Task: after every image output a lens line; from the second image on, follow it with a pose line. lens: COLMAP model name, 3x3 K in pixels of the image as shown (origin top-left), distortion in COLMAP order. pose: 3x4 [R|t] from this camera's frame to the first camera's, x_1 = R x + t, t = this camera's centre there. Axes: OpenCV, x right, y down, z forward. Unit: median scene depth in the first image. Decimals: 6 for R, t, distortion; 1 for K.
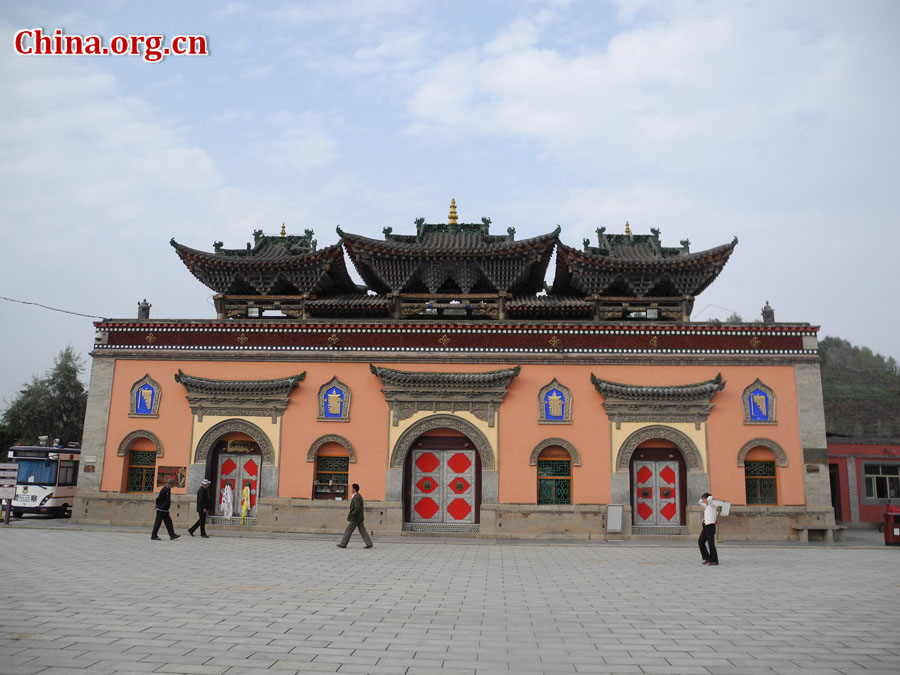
lens RADIAL K [[715.8, 0, 450.0], [0, 715.8, 337.5], [0, 0, 1]] dist [-0.000101, 0.006672]
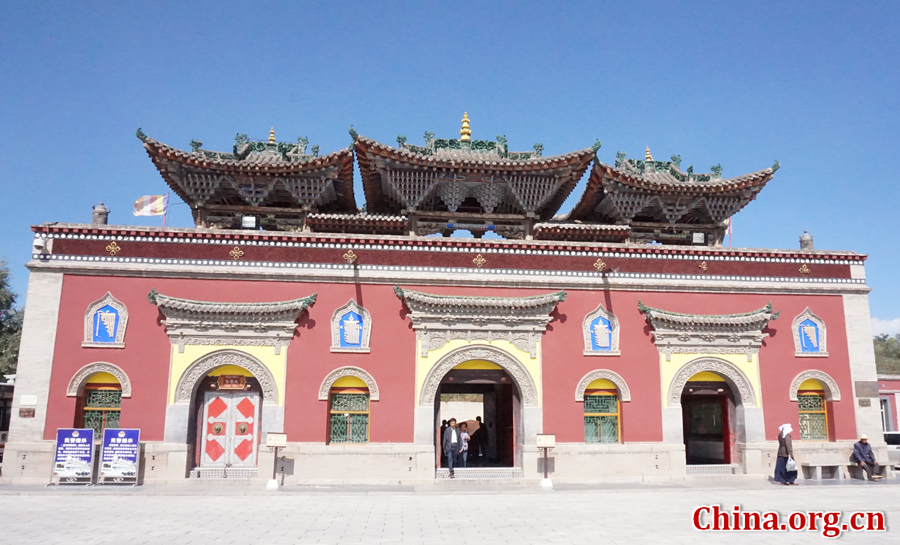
lens RADIAL K [[583.0, 0, 450.3], [0, 583.0, 314.2], [0, 0, 1]] dist [0.031755, -0.000696]
pose [[0.985017, 0.013301, 0.171942, -0.161688], [-0.019379, 0.999243, 0.033720, 0.044926], [-0.171364, -0.036547, 0.984530, 0.290210]]
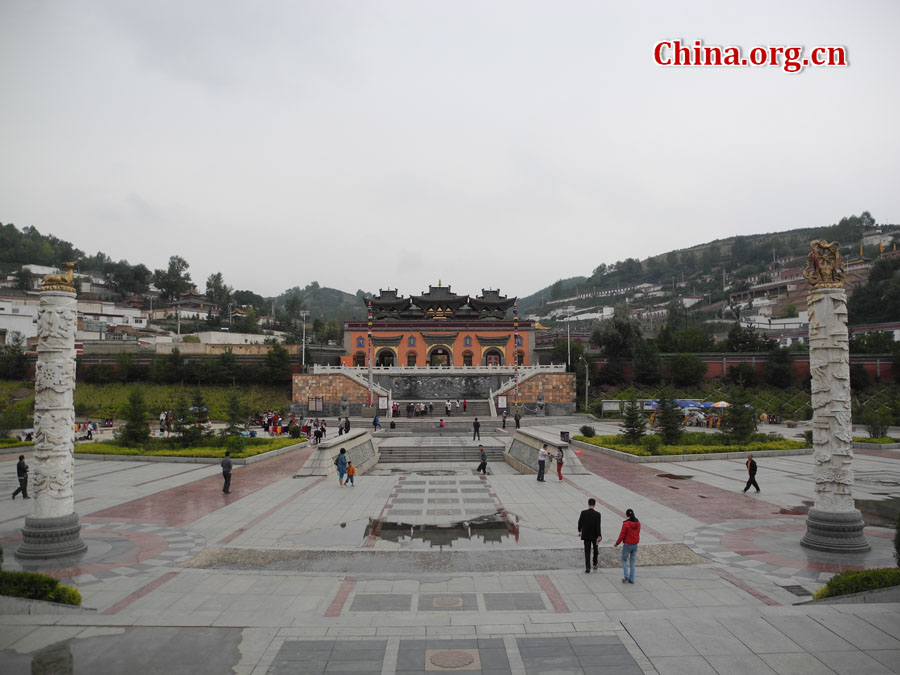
lens RADIAL K [[715.8, 0, 450.0], [0, 715.8, 337.5], [0, 0, 1]] dist [-0.000101, 0.006672]
pose [[0.998736, -0.020443, 0.045909, -0.123792], [0.013924, 0.990326, 0.138063, -0.449498], [-0.048287, -0.137249, 0.989359, -2.731570]]
